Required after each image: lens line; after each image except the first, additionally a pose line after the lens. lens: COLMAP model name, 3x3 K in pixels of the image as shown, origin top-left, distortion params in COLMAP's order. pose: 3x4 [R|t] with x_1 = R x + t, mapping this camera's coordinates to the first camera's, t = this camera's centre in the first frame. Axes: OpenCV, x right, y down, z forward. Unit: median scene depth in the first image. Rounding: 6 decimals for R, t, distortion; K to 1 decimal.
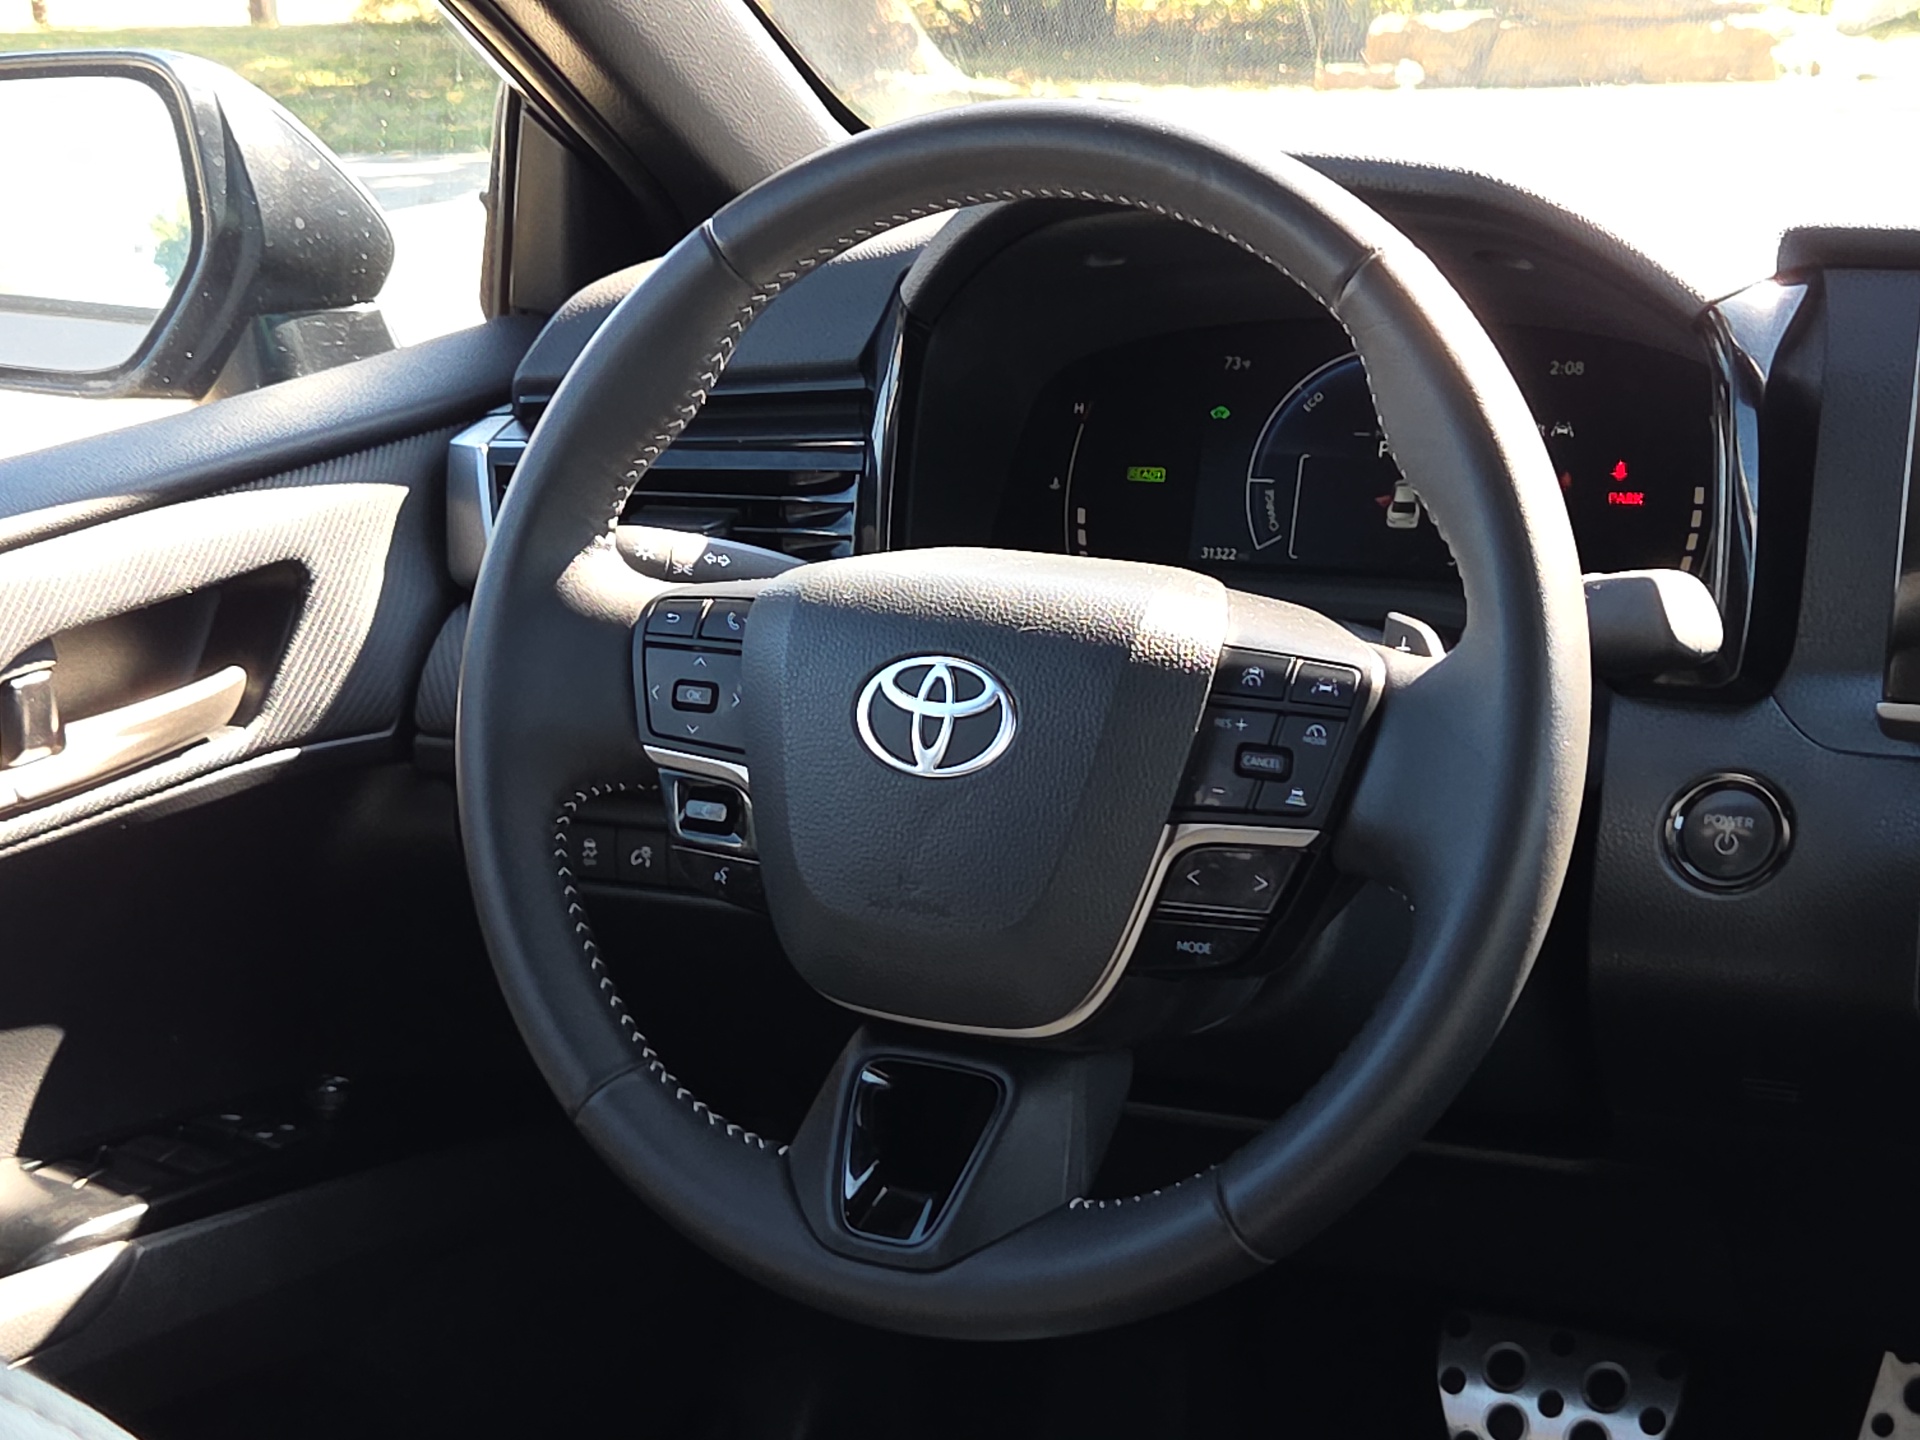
lens RADIAL K [[3484.9, 0, 969.3], [0, 3484.9, 648.6], [0, 0, 1]] dist [0.126905, 0.000000]
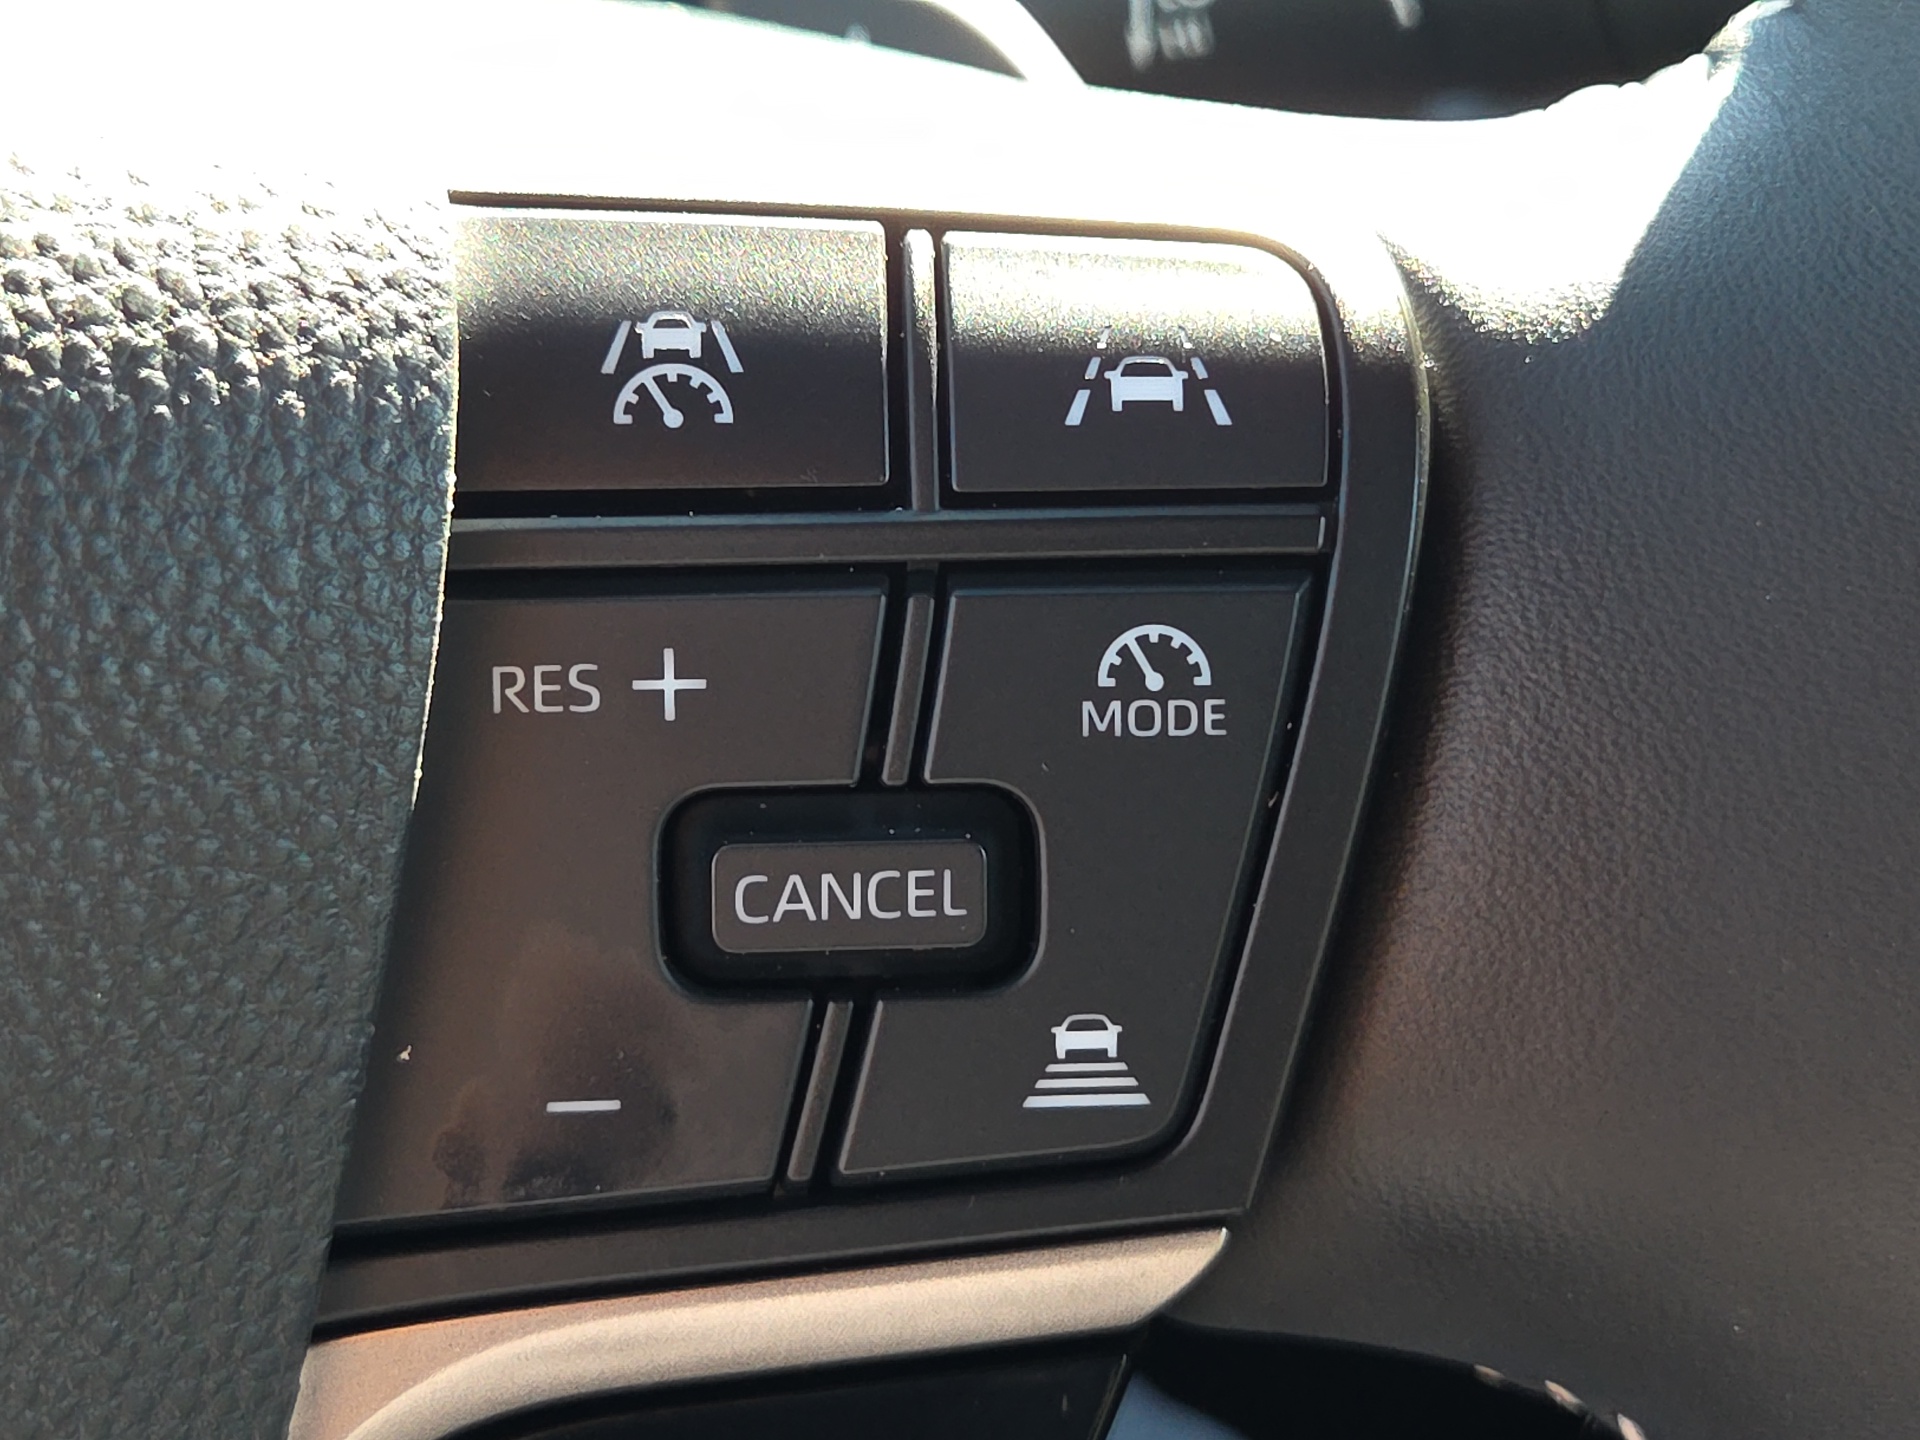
lens RADIAL K [[3389.0, 0, 959.2], [0, 3389.0, 711.7], [0, 0, 1]] dist [0.064880, 0.000000]
pose [[0.842052, -0.198654, 0.501482, 0.010322], [0.094311, 0.969613, 0.225735, -0.010602], [-0.531087, -0.142785, 0.835200, 0.833024]]
